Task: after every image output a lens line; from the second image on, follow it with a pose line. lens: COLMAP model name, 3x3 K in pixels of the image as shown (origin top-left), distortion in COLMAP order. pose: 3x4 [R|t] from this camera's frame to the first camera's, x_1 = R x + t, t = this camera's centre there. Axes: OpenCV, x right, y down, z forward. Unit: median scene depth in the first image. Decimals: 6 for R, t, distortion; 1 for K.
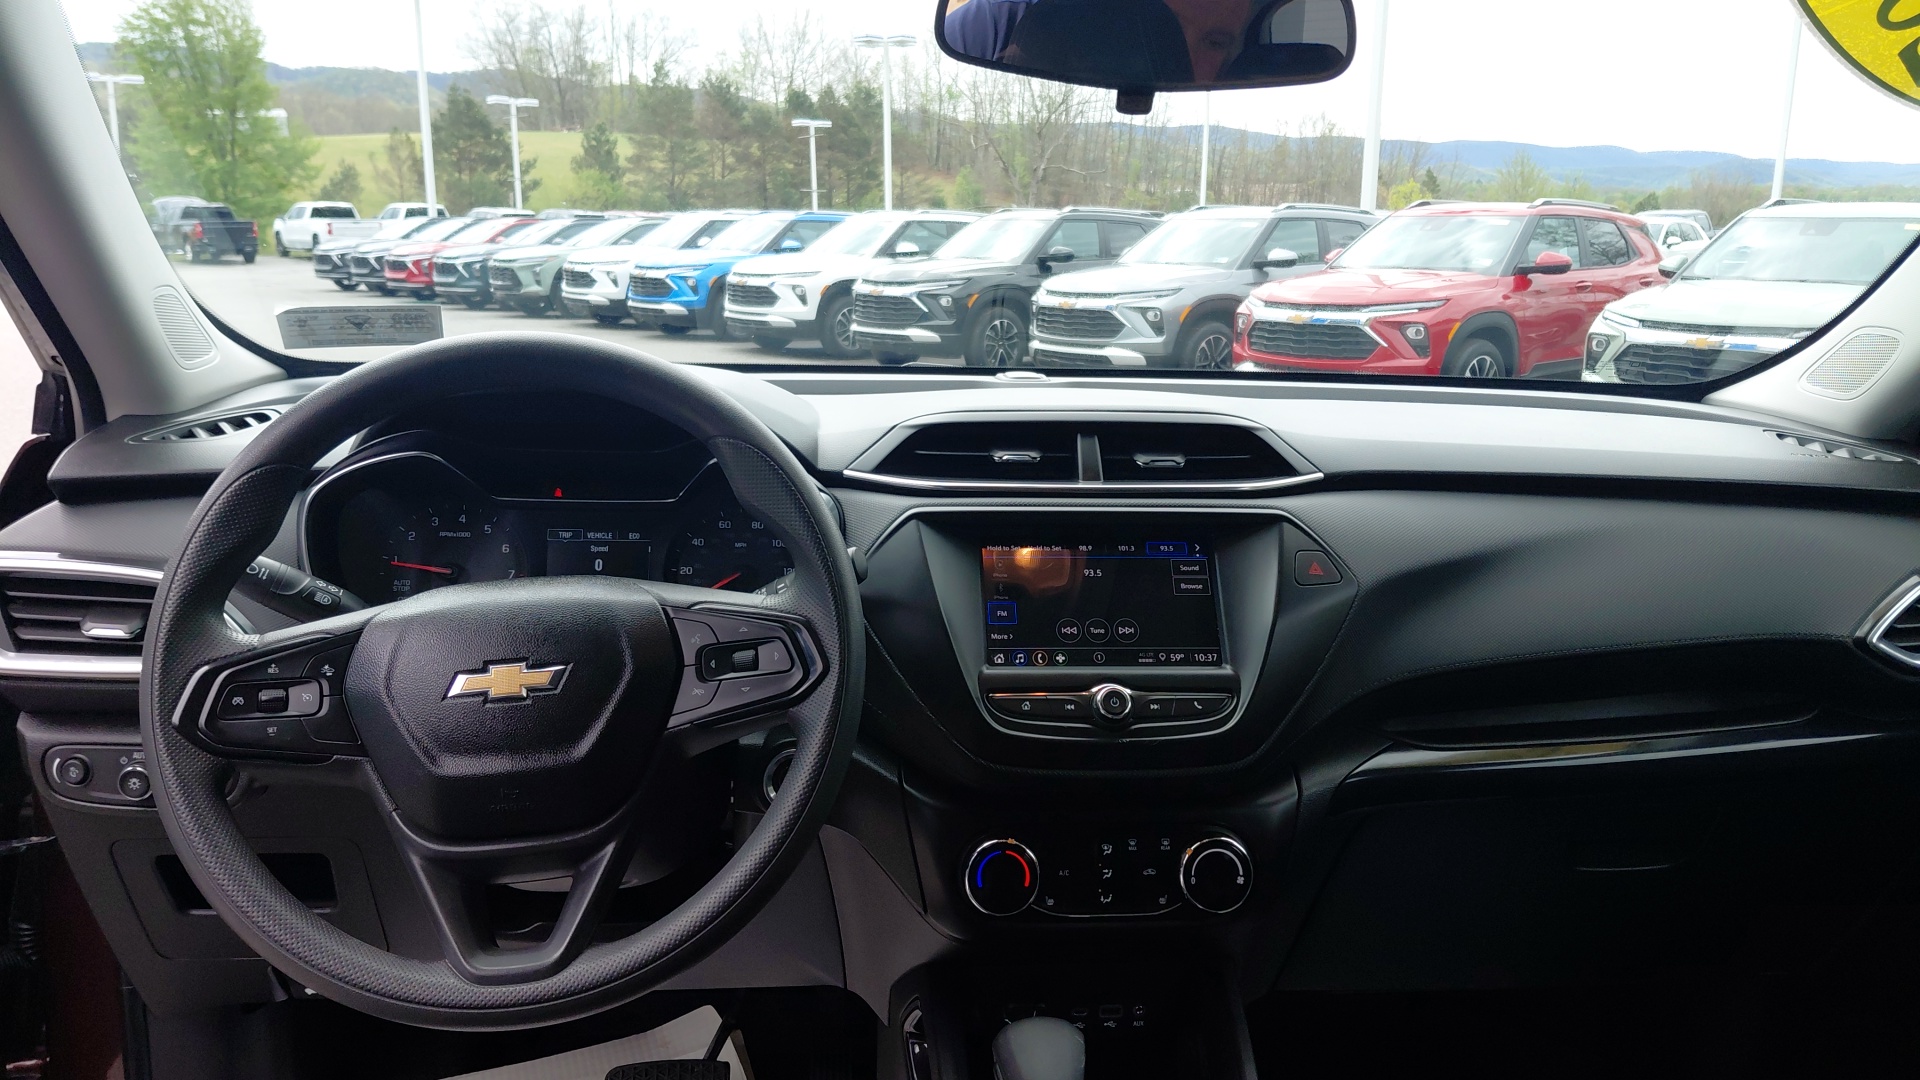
lens RADIAL K [[1423.1, 0, 959.5], [0, 1423.1, 584.0], [0, 0, 1]] dist [-0.018149, -0.003292]
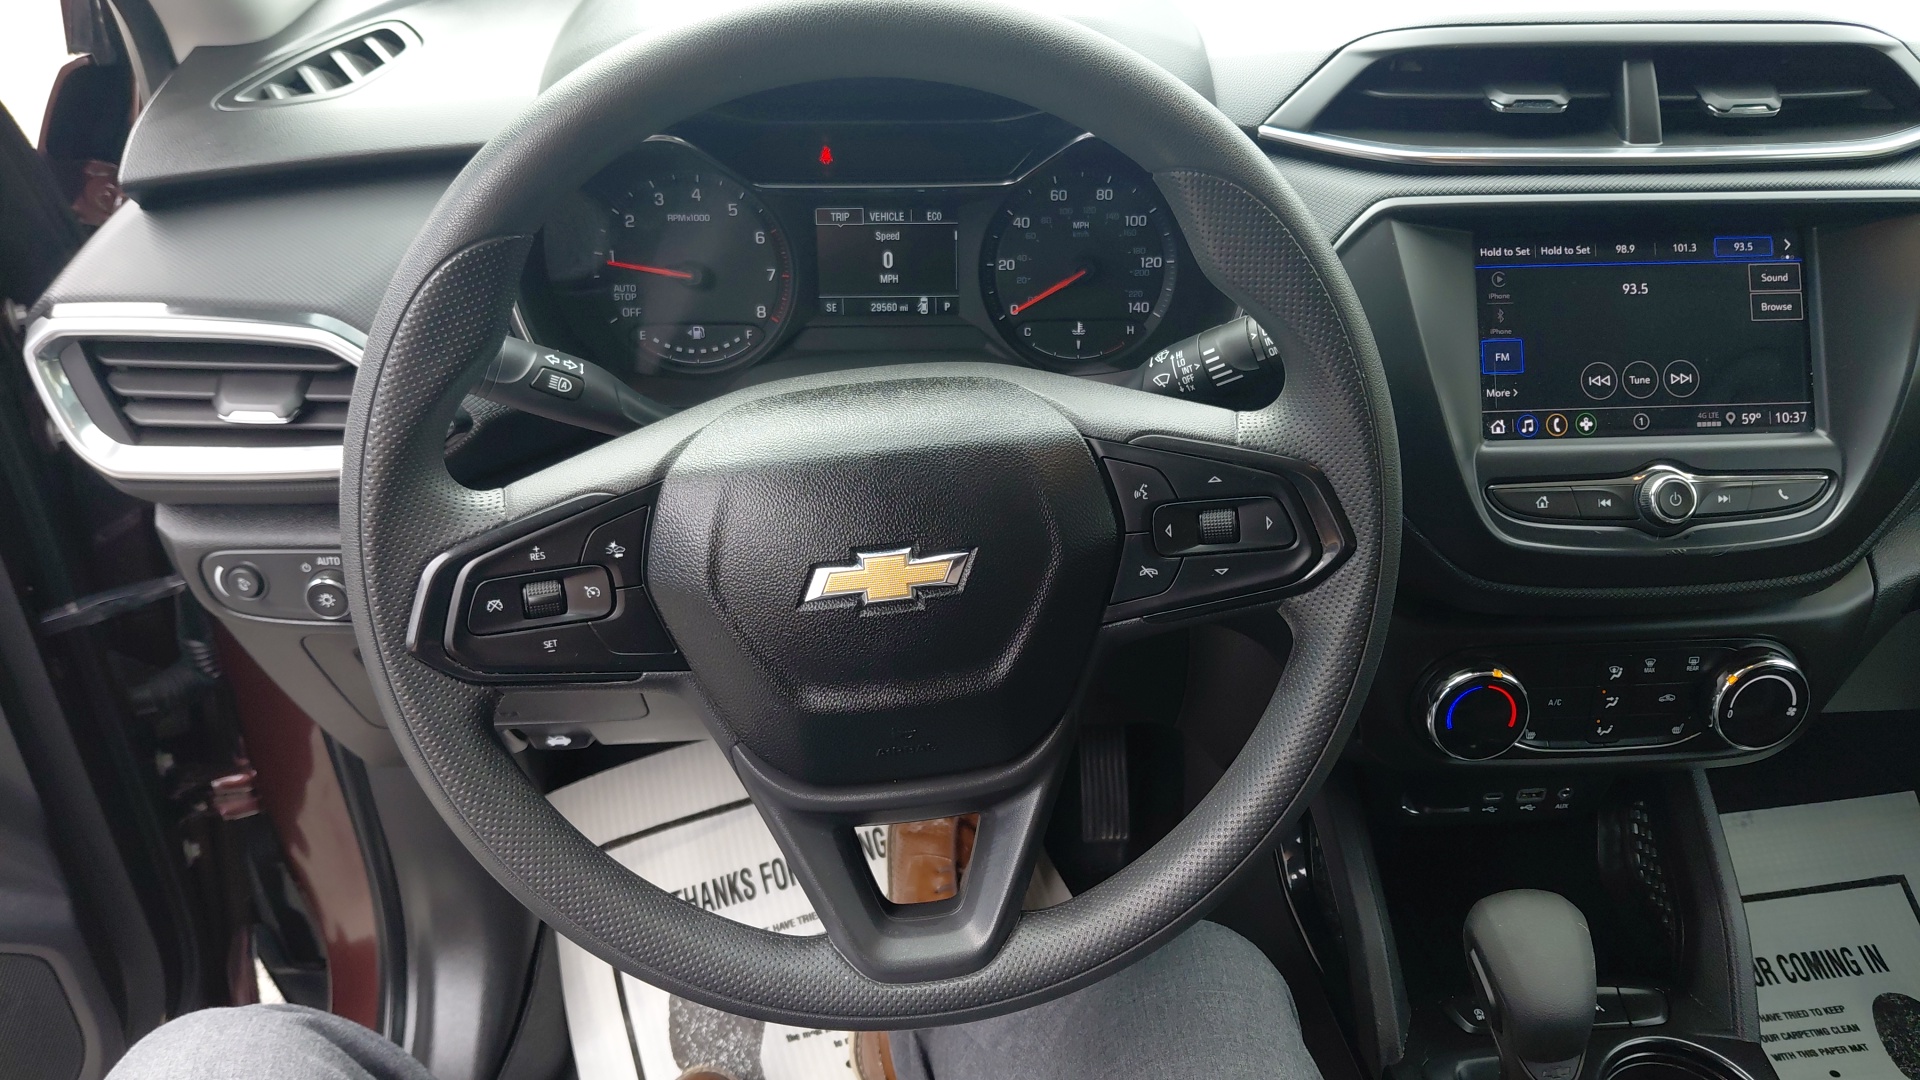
lens RADIAL K [[1411.4, 0, 963.1], [0, 1411.4, 574.3], [0, 0, 1]] dist [0.070608, -0.152971]
pose [[0.998961, 0.002773, -0.045495, -0.208438], [0.015299, 0.919842, 0.391991, -0.162480], [0.042935, -0.392280, 0.918843, 0.317181]]
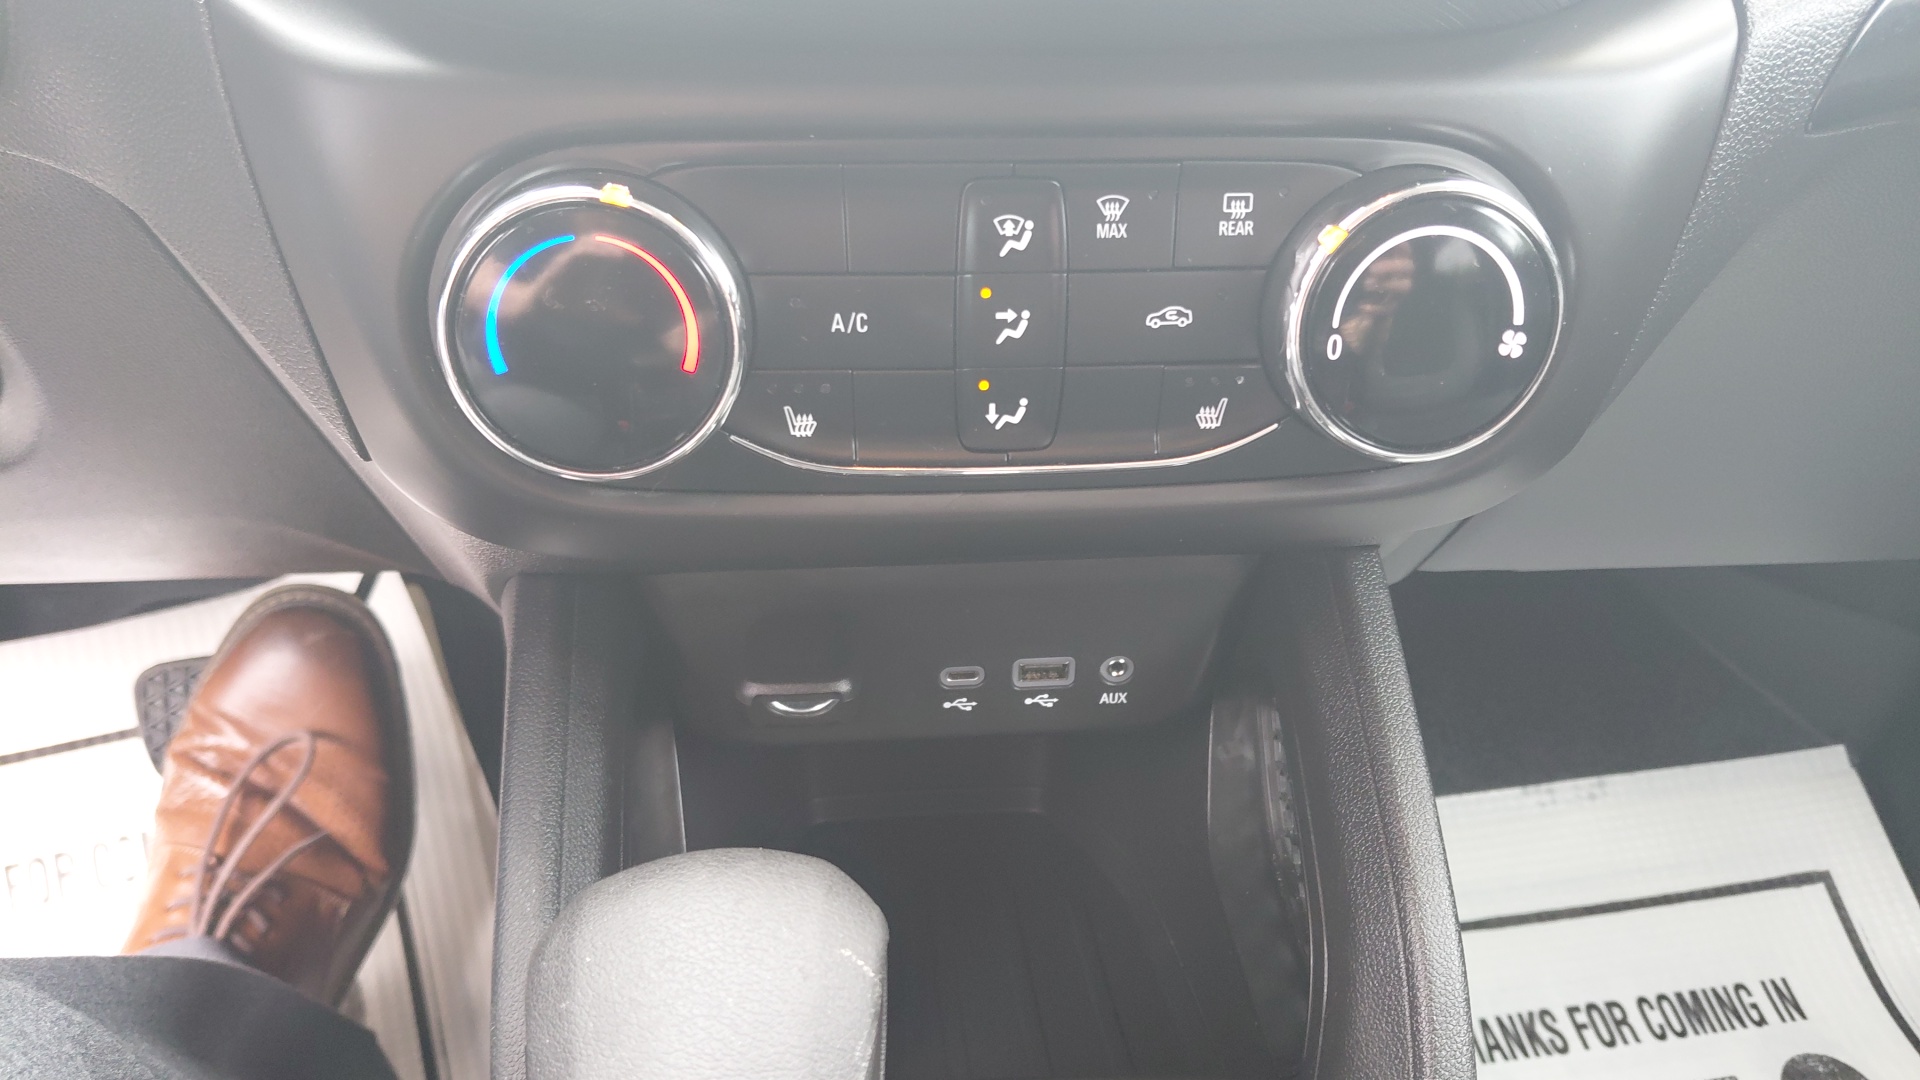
lens RADIAL K [[1418.4, 0, 917.8], [0, 1418.4, 538.8], [0, 0, 1]] dist [0.046103, -0.175755]
pose [[0.999515, 0.006494, -0.030462, 0.095071], [0.004815, 0.934045, 0.357122, 0.146223], [0.030772, -0.357095, 0.933561, 0.737799]]
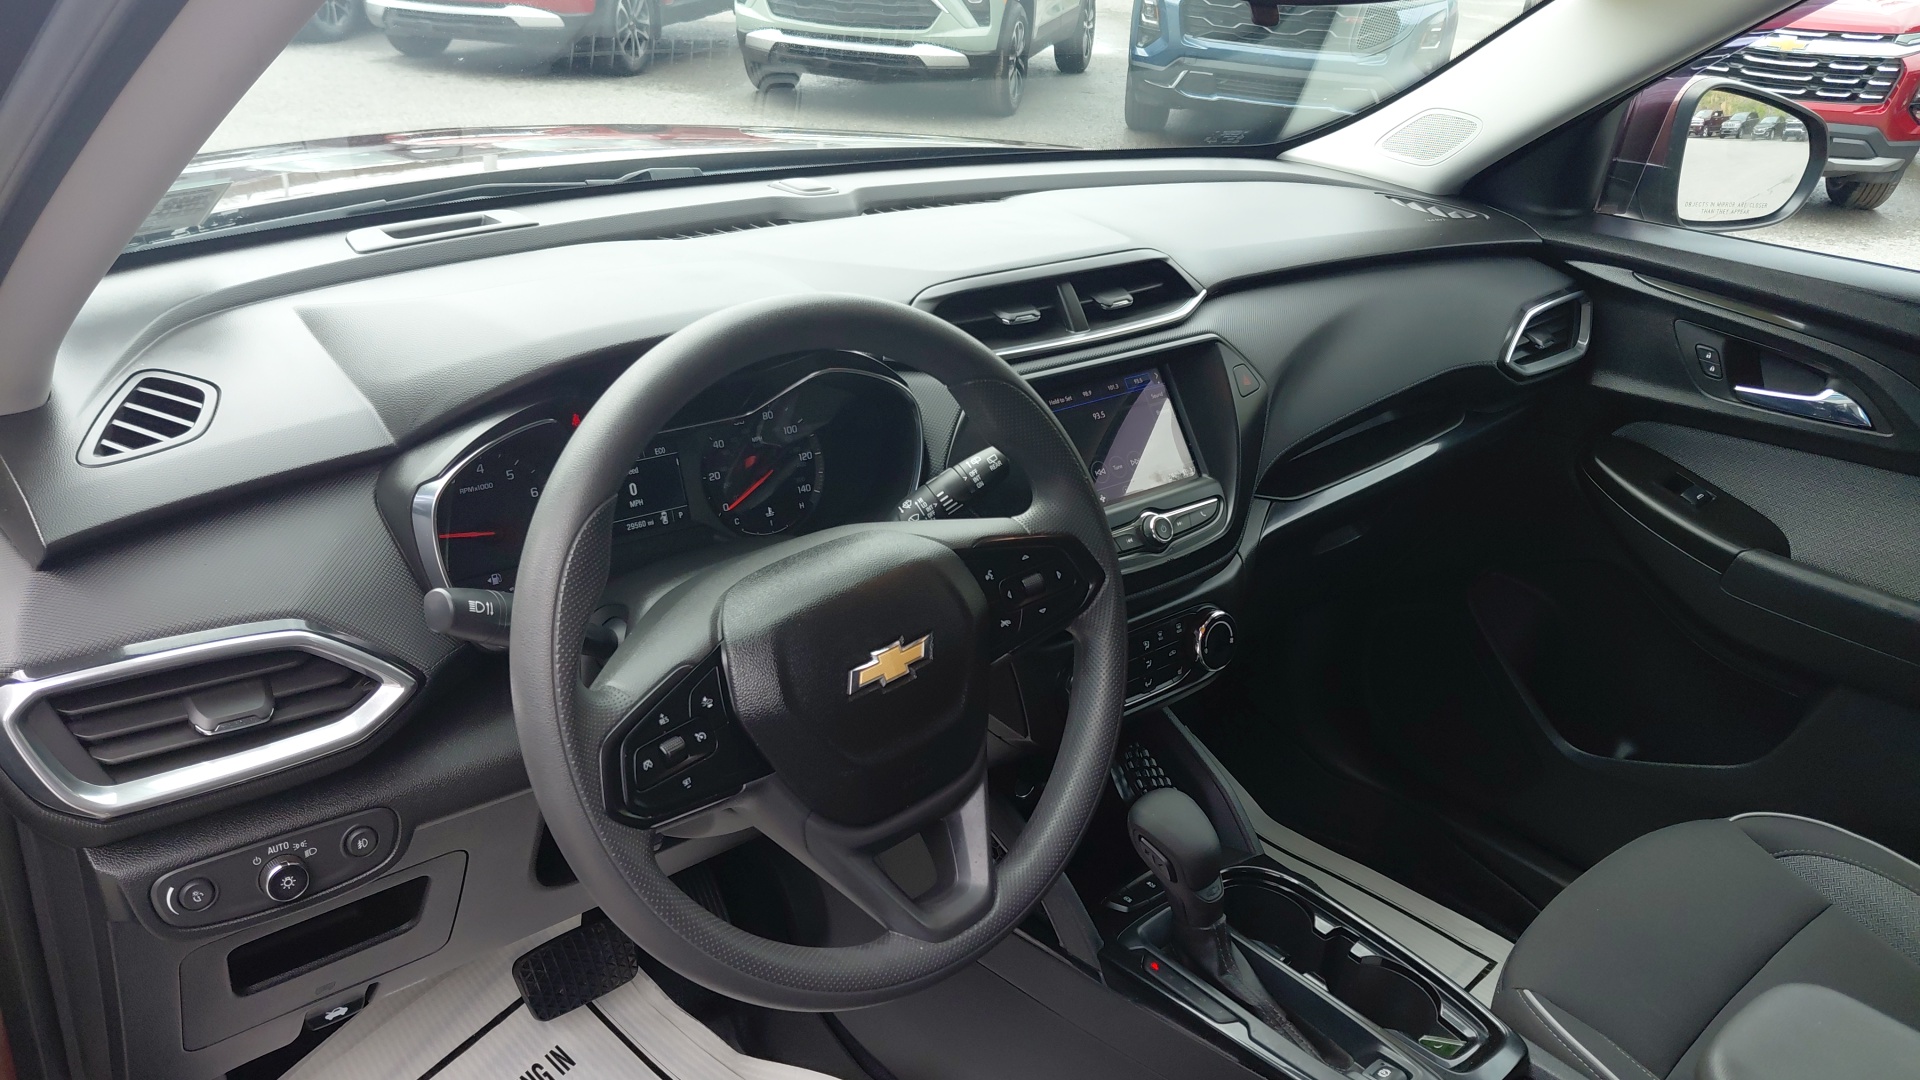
lens RADIAL K [[1437.6, 0, 960.0], [0, 1437.6, 540.0], [0, 0, 1]] dist [0.109099, -0.201424]
pose [[0.809772, -0.218572, 0.544515, -0.677837], [0.083766, 0.961585, 0.261414, -0.232967], [-0.580735, -0.166074, 0.796973, 0.136769]]
